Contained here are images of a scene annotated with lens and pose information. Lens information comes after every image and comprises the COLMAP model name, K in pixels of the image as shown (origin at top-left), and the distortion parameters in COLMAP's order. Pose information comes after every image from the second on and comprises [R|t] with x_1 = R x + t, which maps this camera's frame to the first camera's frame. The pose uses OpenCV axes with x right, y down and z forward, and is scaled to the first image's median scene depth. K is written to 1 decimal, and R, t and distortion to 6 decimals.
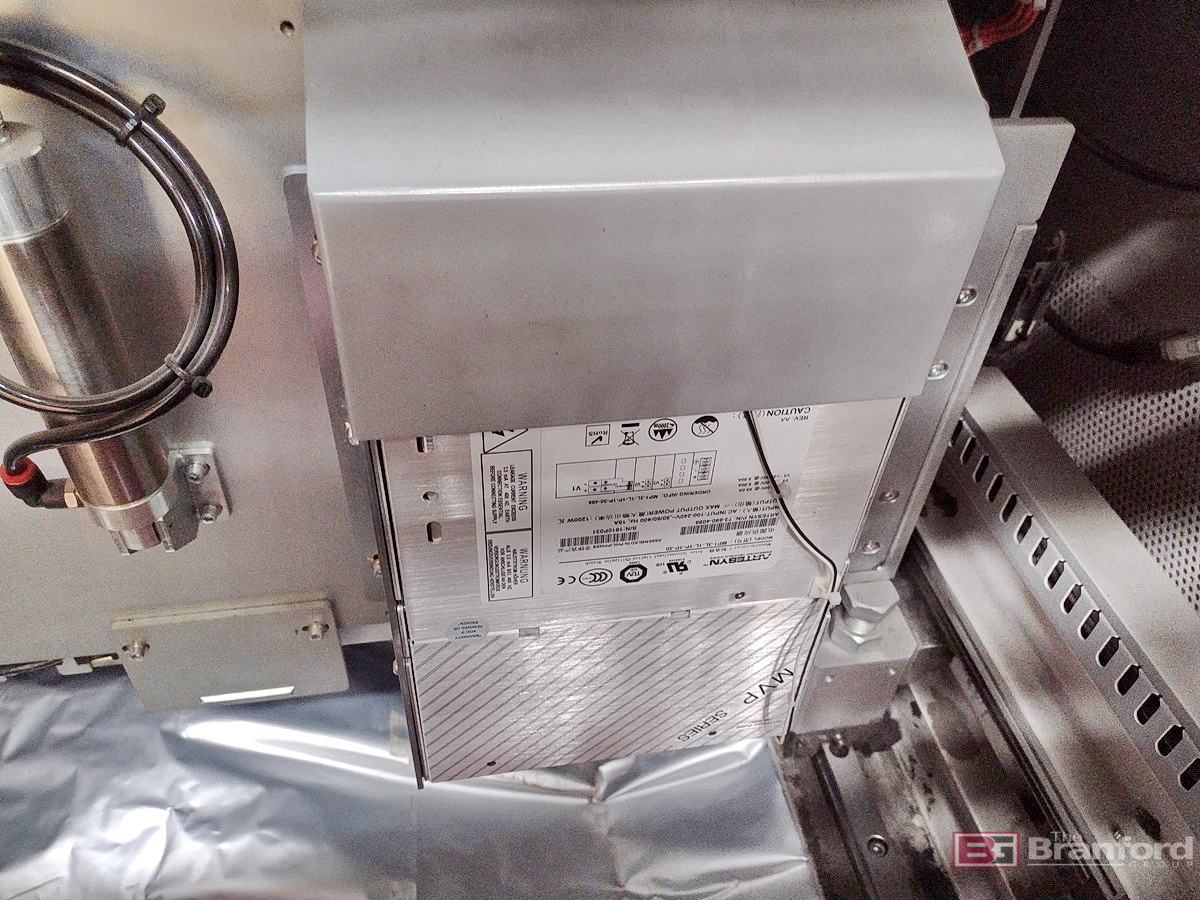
lens RADIAL K [[924.7, 0, 599.9], [0, 924.7, 446.3], [0, 0, 1]] dist [0.049776, -0.042380]
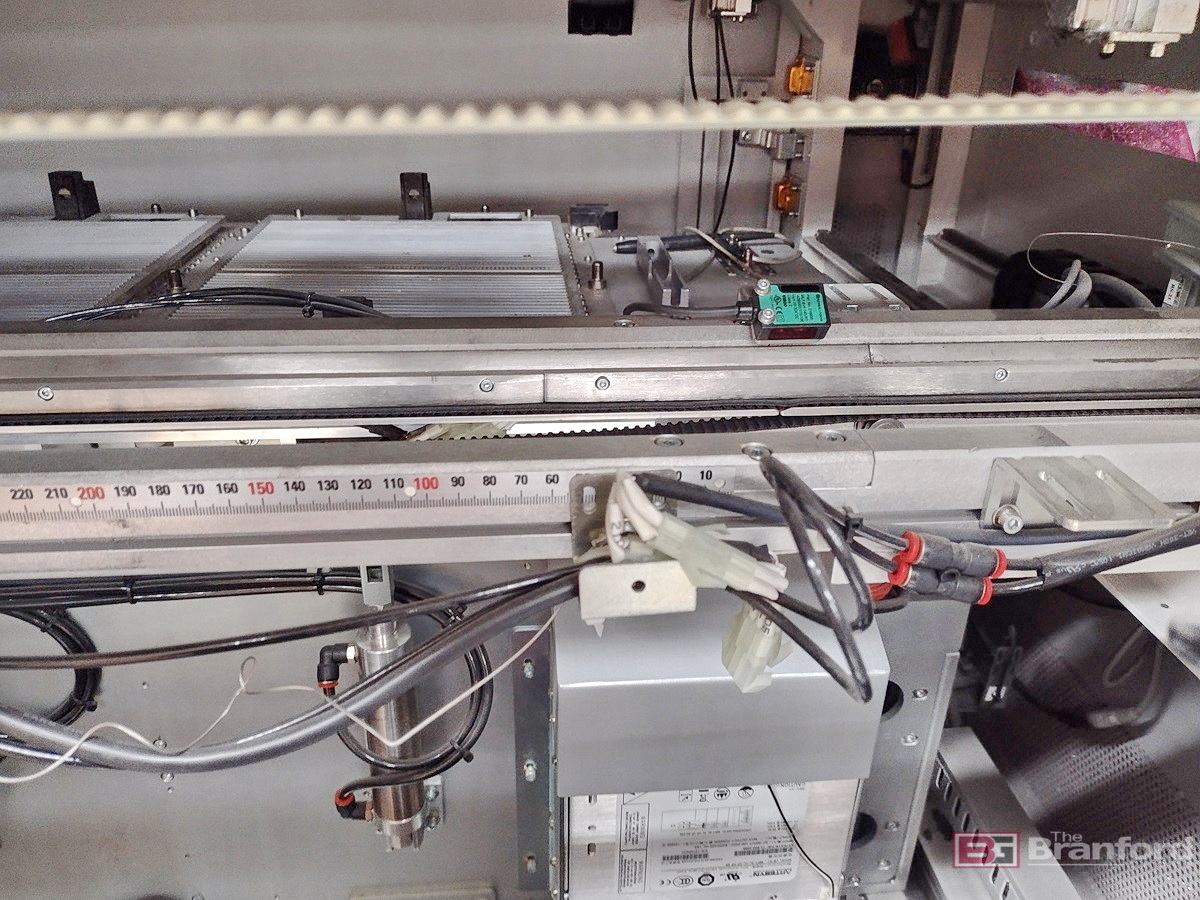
lens RADIAL K [[924.7, 0, 597.4], [0, 924.7, 462.2], [0, 0, 1]] dist [0.049776, -0.042380]
pose [[0.996478, 0.006222, -0.083628, -0.022764], [-0.028417, 0.963296, -0.266934, -0.131622], [0.078898, 0.268371, 0.960079, -0.818839]]
